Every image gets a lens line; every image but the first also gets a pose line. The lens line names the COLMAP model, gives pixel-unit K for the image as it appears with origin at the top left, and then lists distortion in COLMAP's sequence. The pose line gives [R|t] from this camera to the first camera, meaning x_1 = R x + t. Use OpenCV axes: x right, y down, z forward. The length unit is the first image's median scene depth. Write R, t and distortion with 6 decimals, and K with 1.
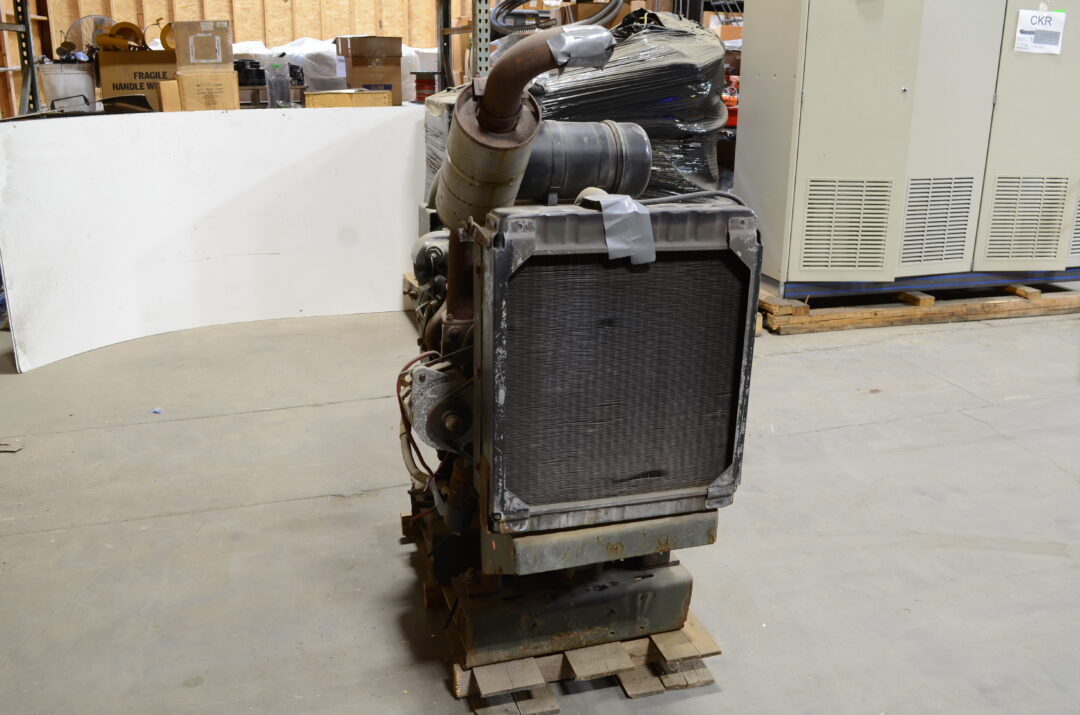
lens RADIAL K [[948.7, 0, 540.2], [0, 948.7, 358.8], [0, 0, 1]] dist [-0.088095, 0.020677]
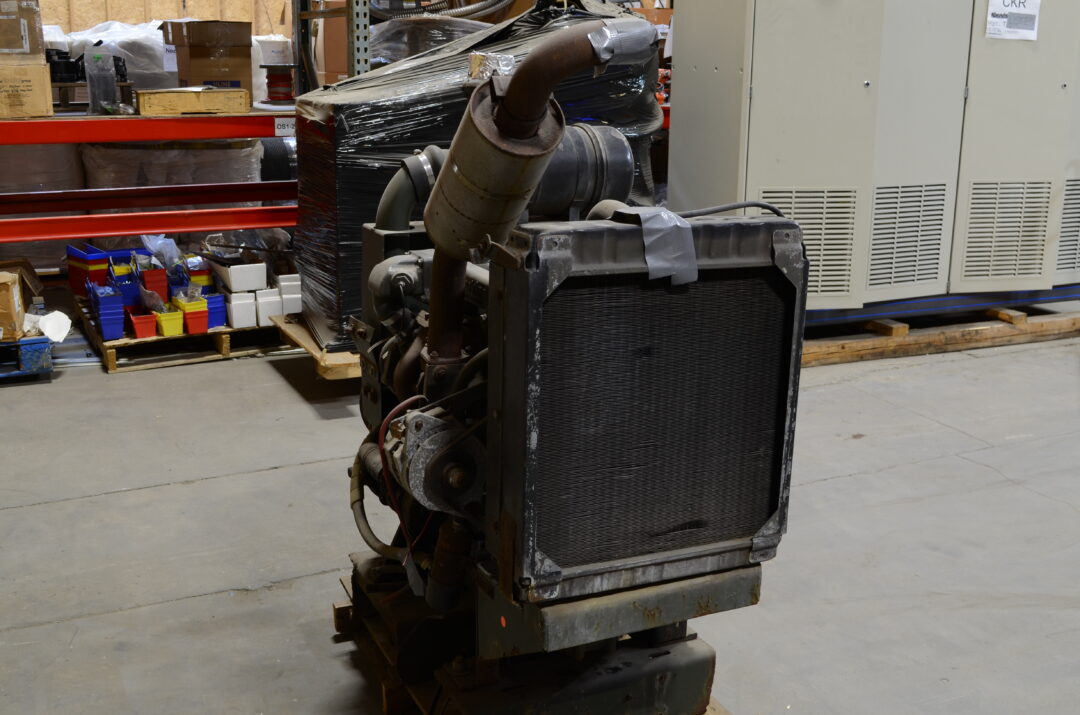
lens RADIAL K [[1202.1, 0, 539.6], [0, 1202.1, 358.8], [0, 0, 1]] dist [-0.058285, 0.000000]
pose [[0.990286, -0.032204, 0.135265, -0.103918], [0.039456, 0.997905, -0.051278, 0.012653], [-0.133331, 0.056117, 0.989482, -0.051969]]
